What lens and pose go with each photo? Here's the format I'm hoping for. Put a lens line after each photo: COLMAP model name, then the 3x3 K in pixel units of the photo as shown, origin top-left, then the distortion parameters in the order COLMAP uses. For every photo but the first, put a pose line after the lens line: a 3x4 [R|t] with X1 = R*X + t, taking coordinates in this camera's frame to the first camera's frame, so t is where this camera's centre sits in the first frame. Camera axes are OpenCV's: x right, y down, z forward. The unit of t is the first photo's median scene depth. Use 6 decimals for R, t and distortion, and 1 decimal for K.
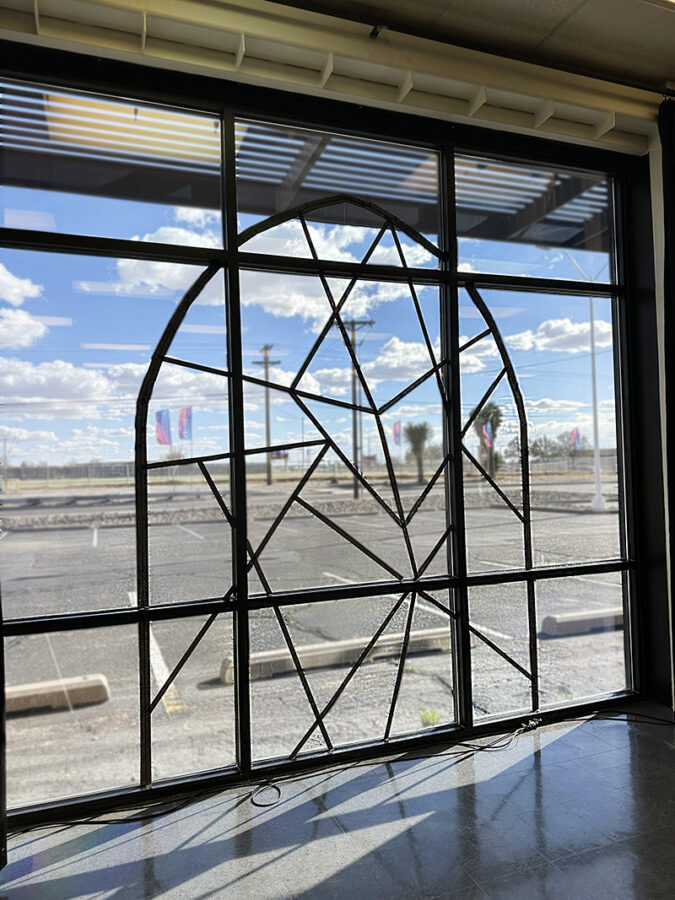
lens RADIAL K [[634.5, 0, 337.5], [0, 634.5, 450.0], [0, 0, 1]] dist [-0.003378, -0.004183]
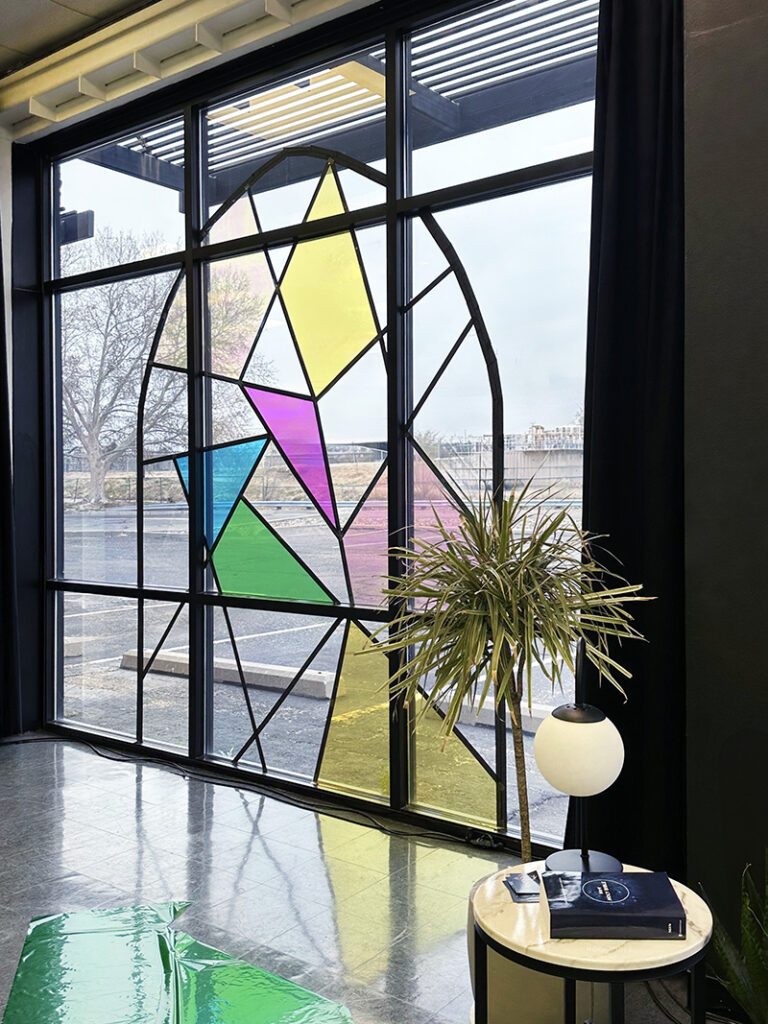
lens RADIAL K [[972.0, 0, 381.5], [0, 972.0, 464.1], [0, 0, 1]] dist [0.002322, -0.001982]
pose [[0.531248, 0.009639, -0.847162, 1.101248], [0.028418, 0.999170, 0.029188, -0.007427], [0.846740, -0.039581, 0.530533, 0.358906]]
